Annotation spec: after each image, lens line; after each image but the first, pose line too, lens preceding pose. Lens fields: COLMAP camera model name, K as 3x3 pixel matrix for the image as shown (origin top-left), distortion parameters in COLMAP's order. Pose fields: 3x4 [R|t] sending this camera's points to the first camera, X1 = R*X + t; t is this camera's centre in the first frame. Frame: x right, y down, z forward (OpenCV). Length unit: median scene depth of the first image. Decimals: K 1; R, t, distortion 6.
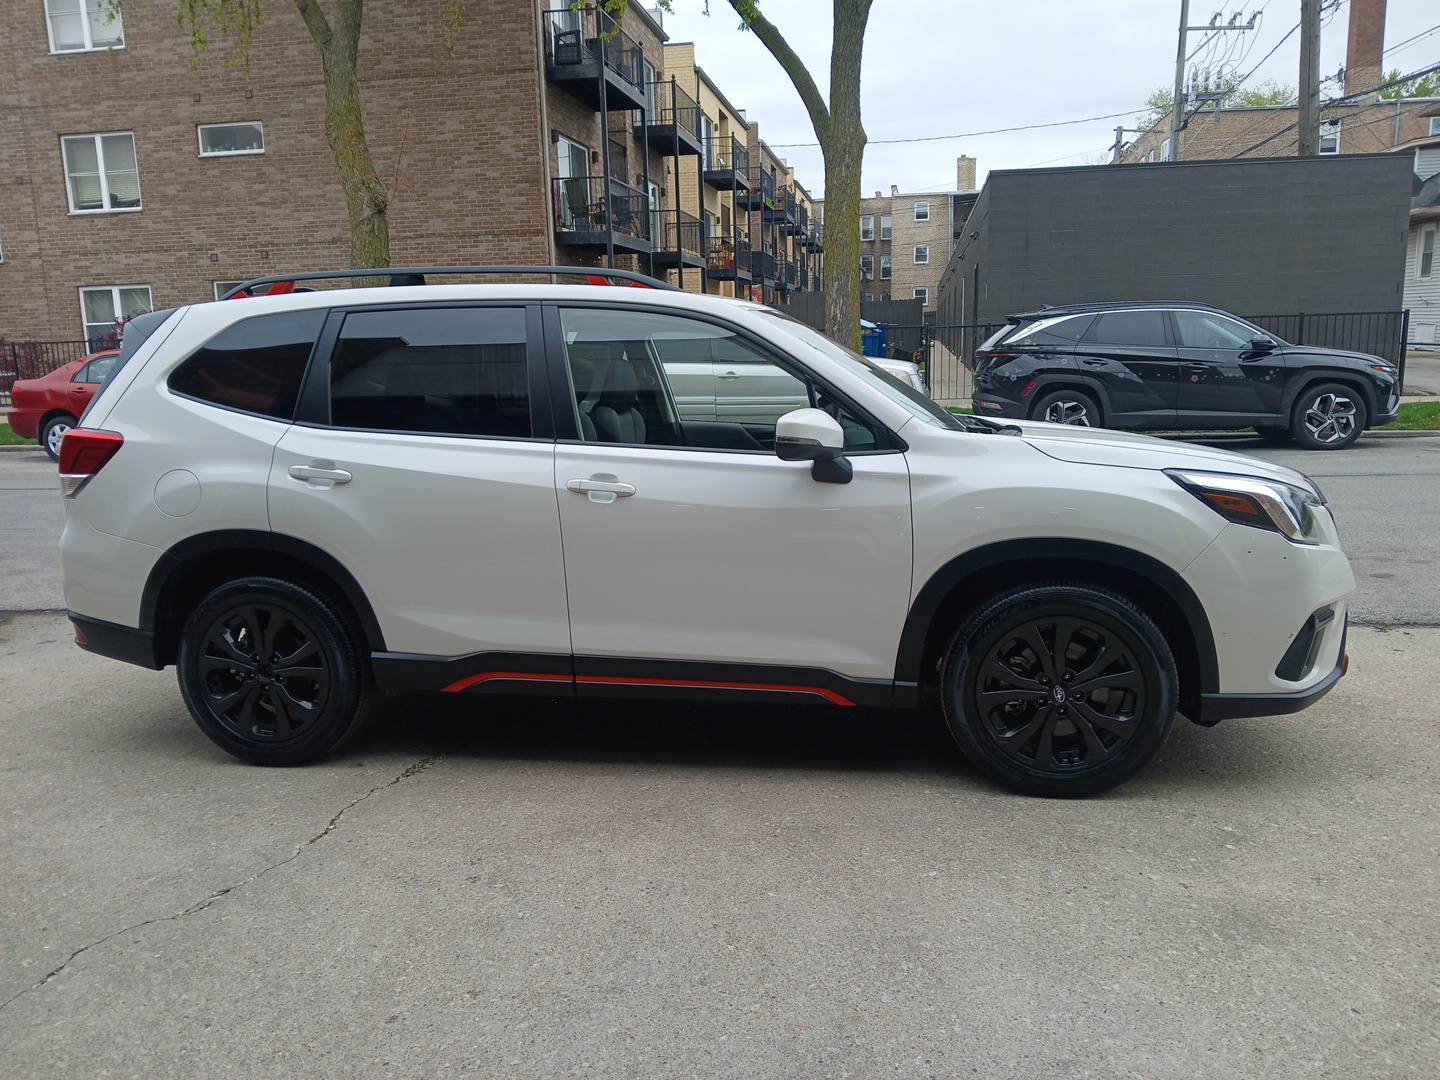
lens RADIAL K [[1122.7, 0, 720.7], [0, 1122.7, 589.3], [0, 0, 1]] dist [0.002312, -0.048080]
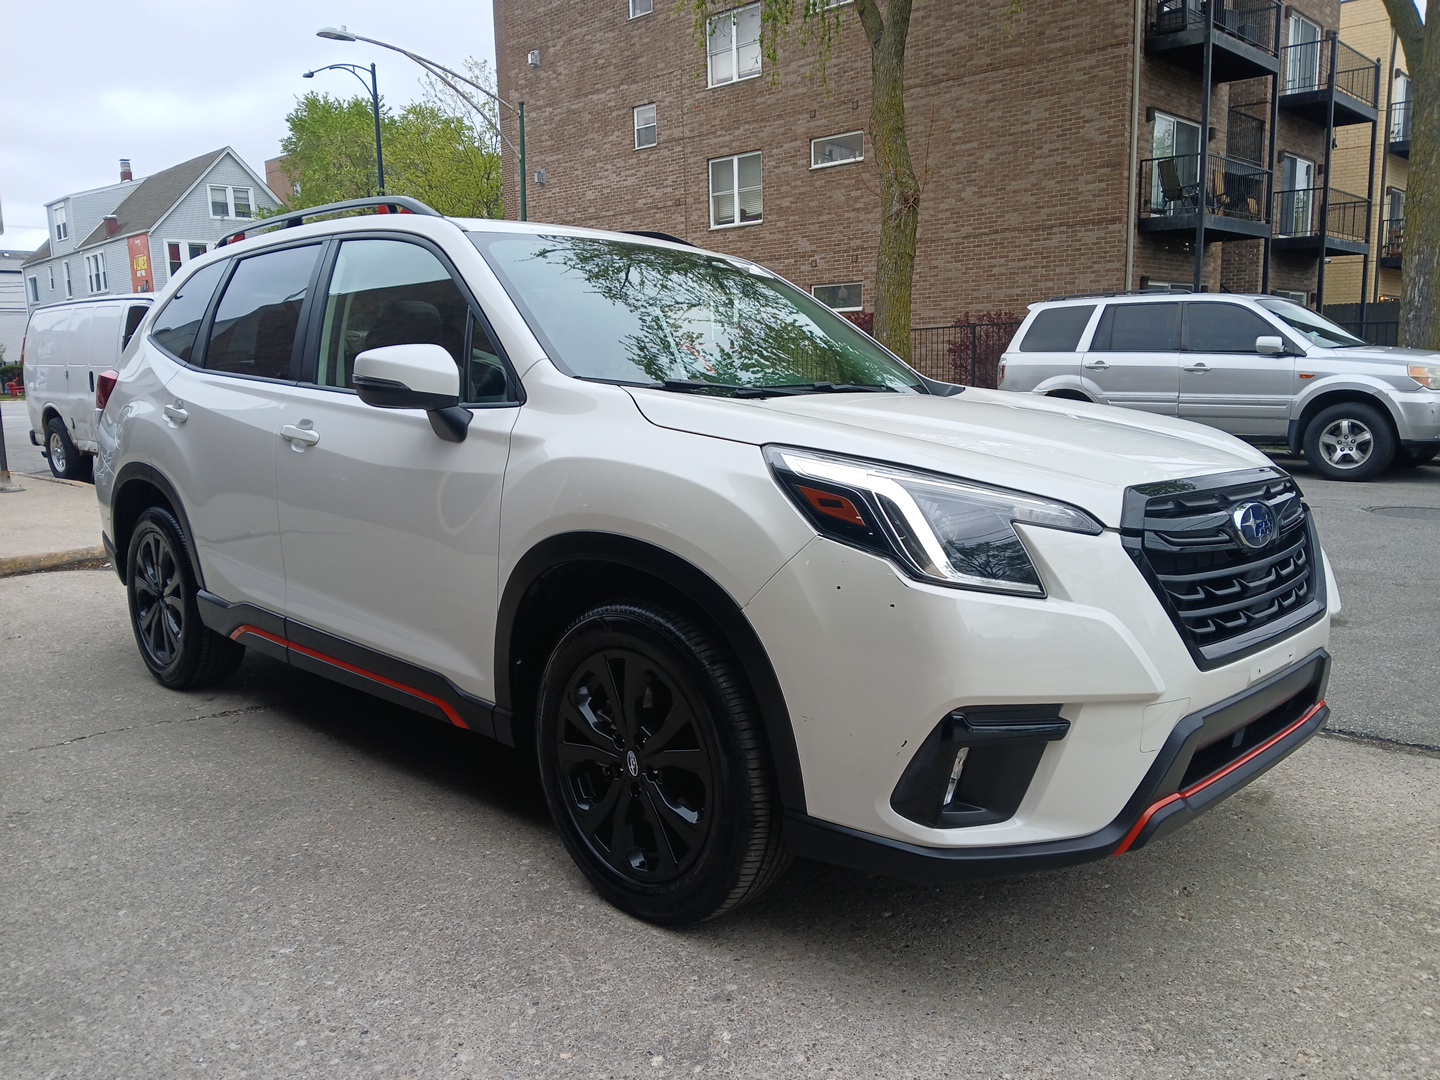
lens RADIAL K [[1122.7, 0, 720.7], [0, 1122.7, 589.3], [0, 0, 1]] dist [0.002312, -0.048080]
pose [[0.828529, 0.113236, -0.548377, 0.105540], [-0.117427, 0.992699, 0.027569, -0.005372], [0.547495, 0.041552, 0.835777, 0.068379]]
